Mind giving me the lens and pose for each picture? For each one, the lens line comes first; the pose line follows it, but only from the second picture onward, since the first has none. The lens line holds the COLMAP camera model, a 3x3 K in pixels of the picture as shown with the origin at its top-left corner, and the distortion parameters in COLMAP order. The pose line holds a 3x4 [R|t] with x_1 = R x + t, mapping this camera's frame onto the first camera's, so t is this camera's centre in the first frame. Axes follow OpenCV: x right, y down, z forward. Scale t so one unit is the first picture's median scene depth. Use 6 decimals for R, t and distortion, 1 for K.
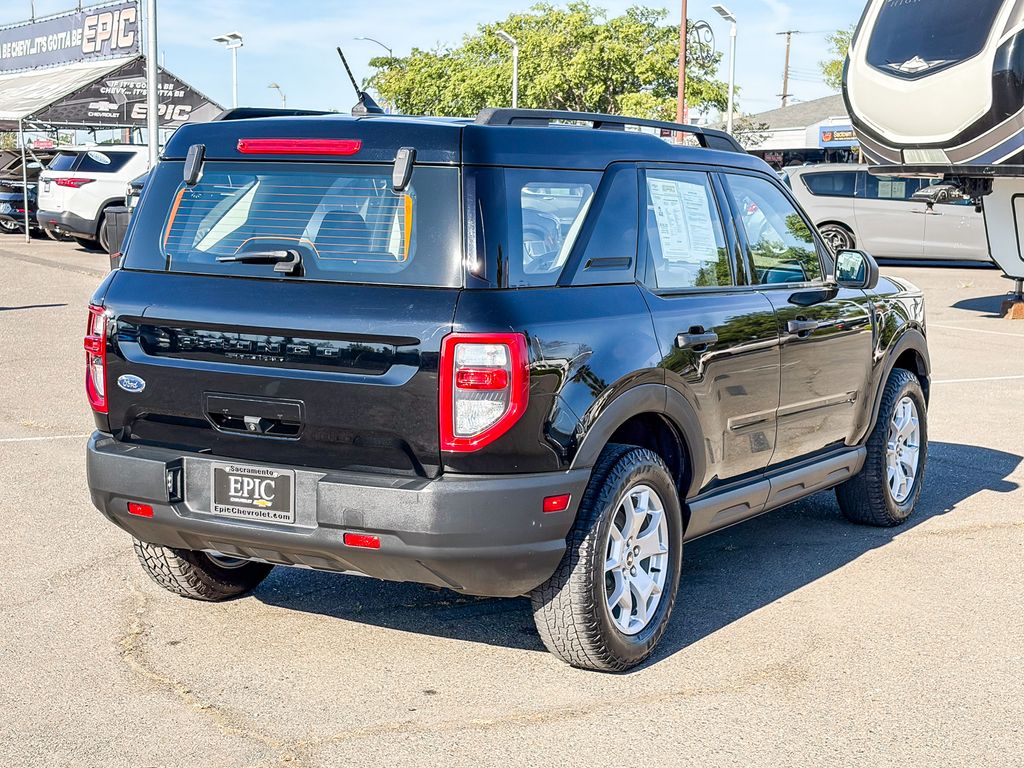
lens RADIAL K [[1702.1, 0, 512.0], [0, 1702.1, 384.0], [0, 0, 1]] dist [0.248679, -0.958938]
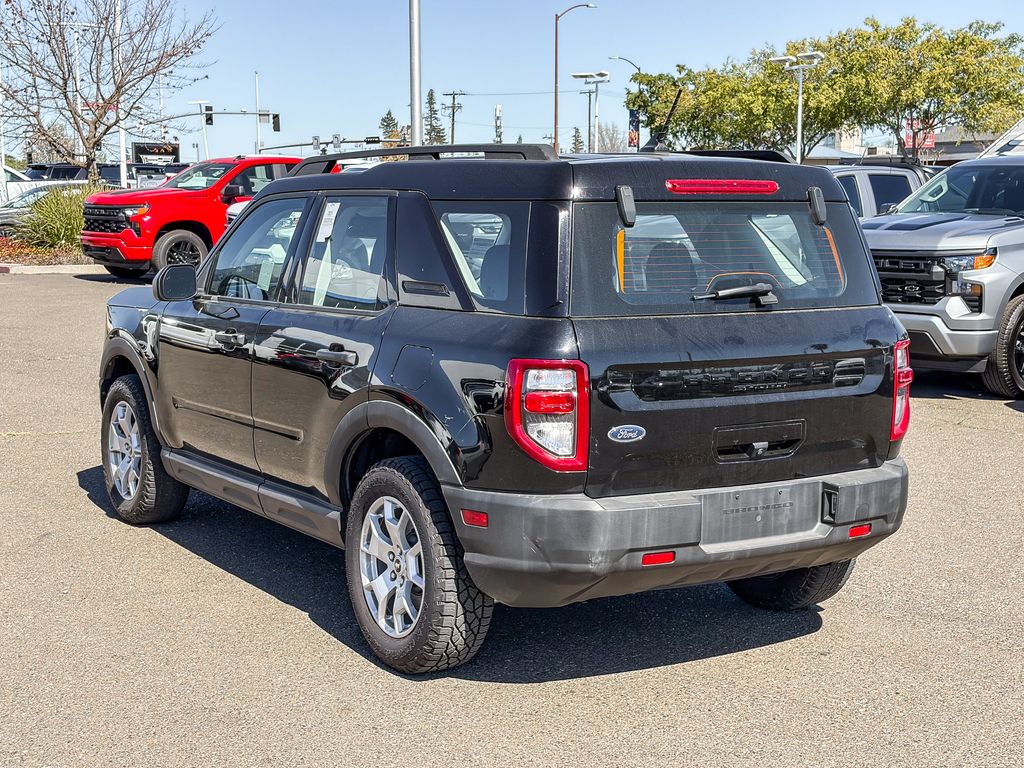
lens RADIAL K [[1525.4, 0, 500.7], [0, 1525.4, 381.8], [0, 0, 1]] dist [0.292965, -1.211993]
pose [[0.476676, -0.118038, 0.871118, -1.007168], [0.102708, 0.991636, 0.078166, -0.104208], [-0.873058, 0.052211, 0.484813, 0.646390]]
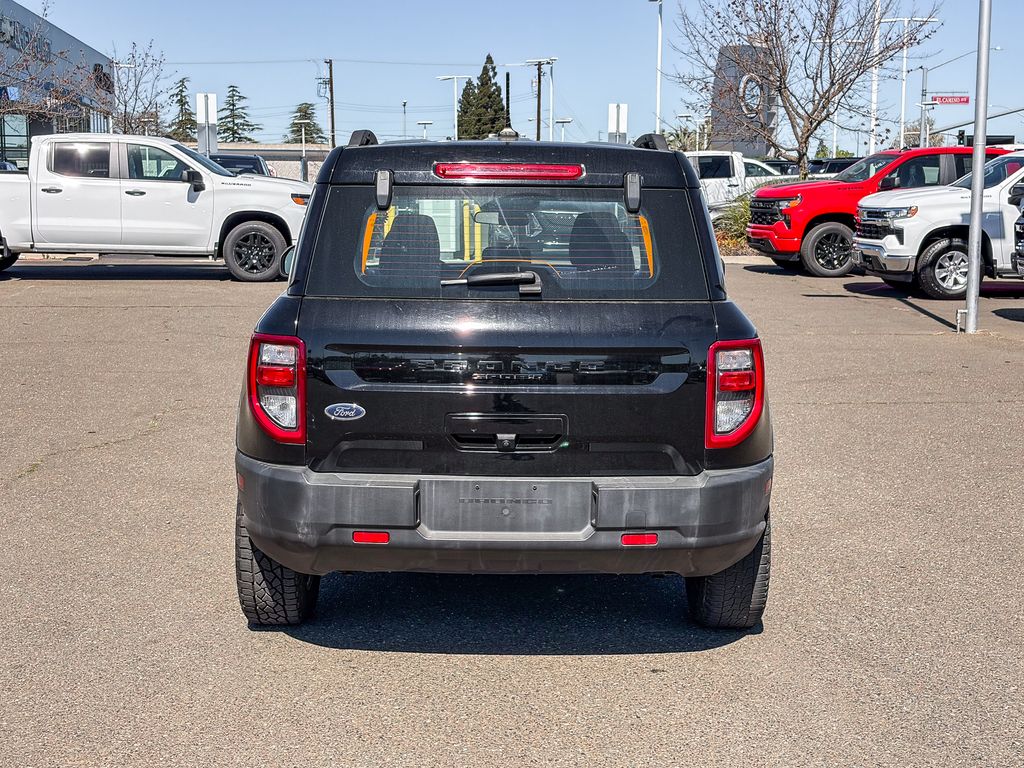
lens RADIAL K [[1525.4, 0, 500.7], [0, 1525.4, 381.8], [0, 0, 1]] dist [0.292965, -1.211993]
pose [[0.860719, -0.073413, 0.503758, -0.590352], [0.064107, 0.997301, 0.035803, -0.043580], [-0.505027, 0.001478, 0.863102, 0.194997]]
